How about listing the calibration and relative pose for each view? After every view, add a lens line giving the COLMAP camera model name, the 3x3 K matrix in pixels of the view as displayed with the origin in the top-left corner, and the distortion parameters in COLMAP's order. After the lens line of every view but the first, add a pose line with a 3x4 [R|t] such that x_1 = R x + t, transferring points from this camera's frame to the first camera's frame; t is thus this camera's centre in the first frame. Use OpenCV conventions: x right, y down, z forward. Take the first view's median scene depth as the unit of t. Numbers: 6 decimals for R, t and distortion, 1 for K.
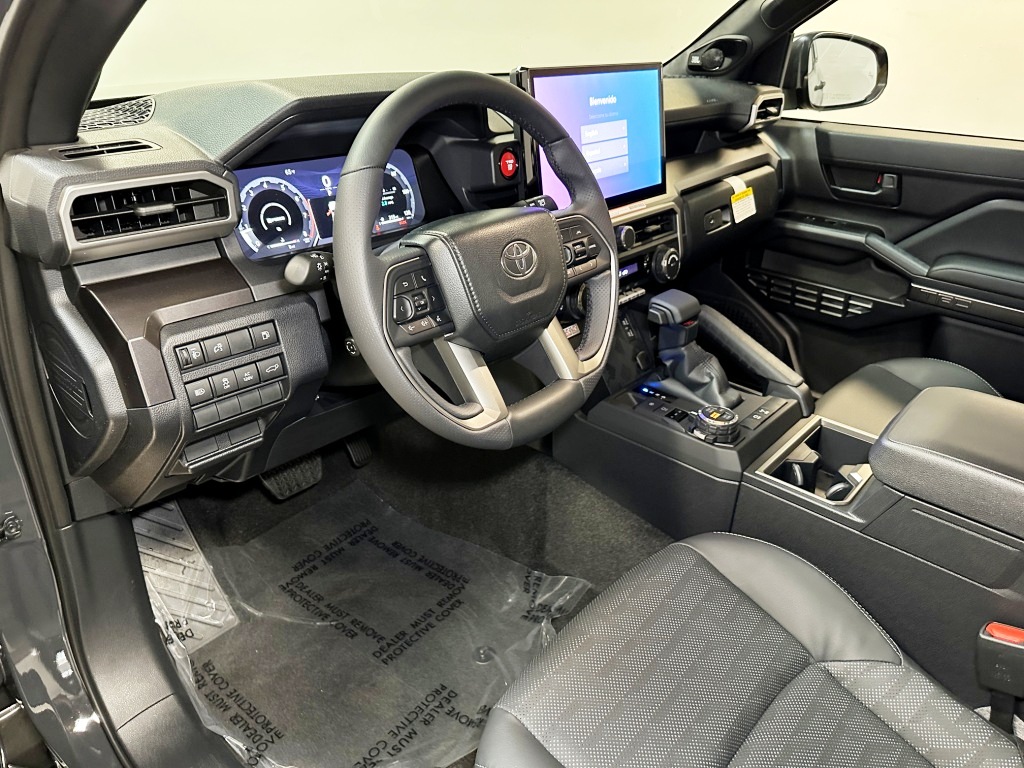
lens RADIAL K [[730.6, 0, 508.3], [0, 730.6, 389.0], [0, 0, 1]] dist [0.055326, -0.077252]
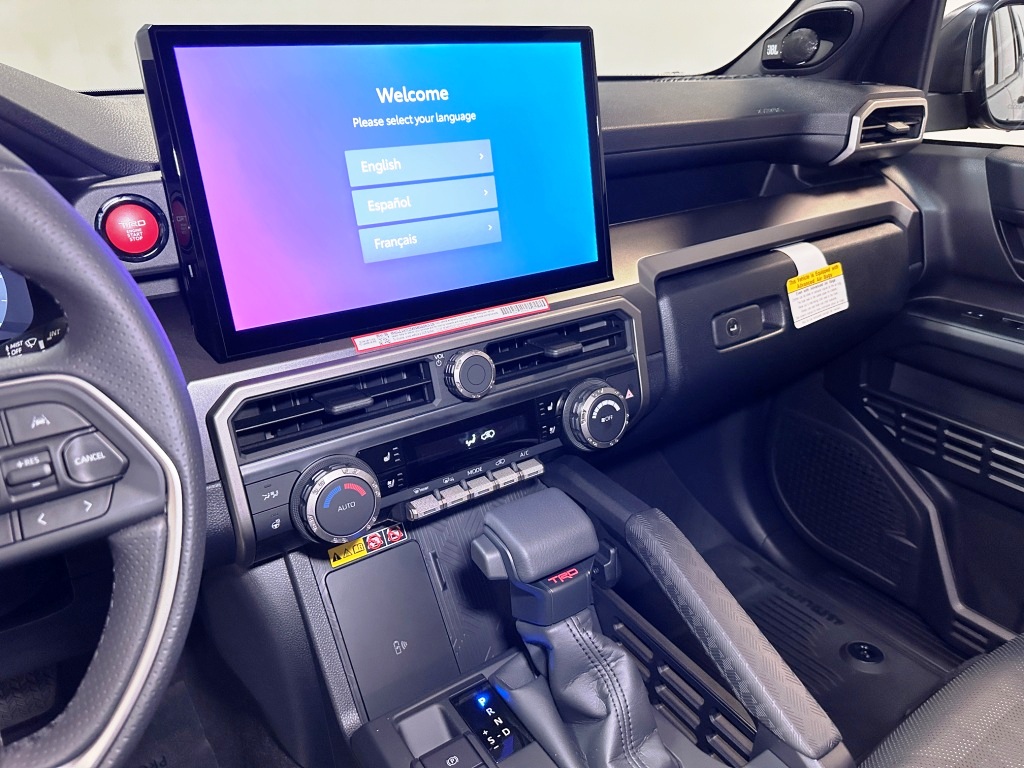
lens RADIAL K [[730.6, 0, 508.3], [0, 730.6, 389.0], [0, 0, 1]] dist [0.055326, -0.077252]
pose [[0.964025, 0.065587, -0.257594, 0.335158], [-0.078994, 0.995988, -0.042037, -0.190954], [0.253803, 0.060873, 0.965338, 0.571975]]
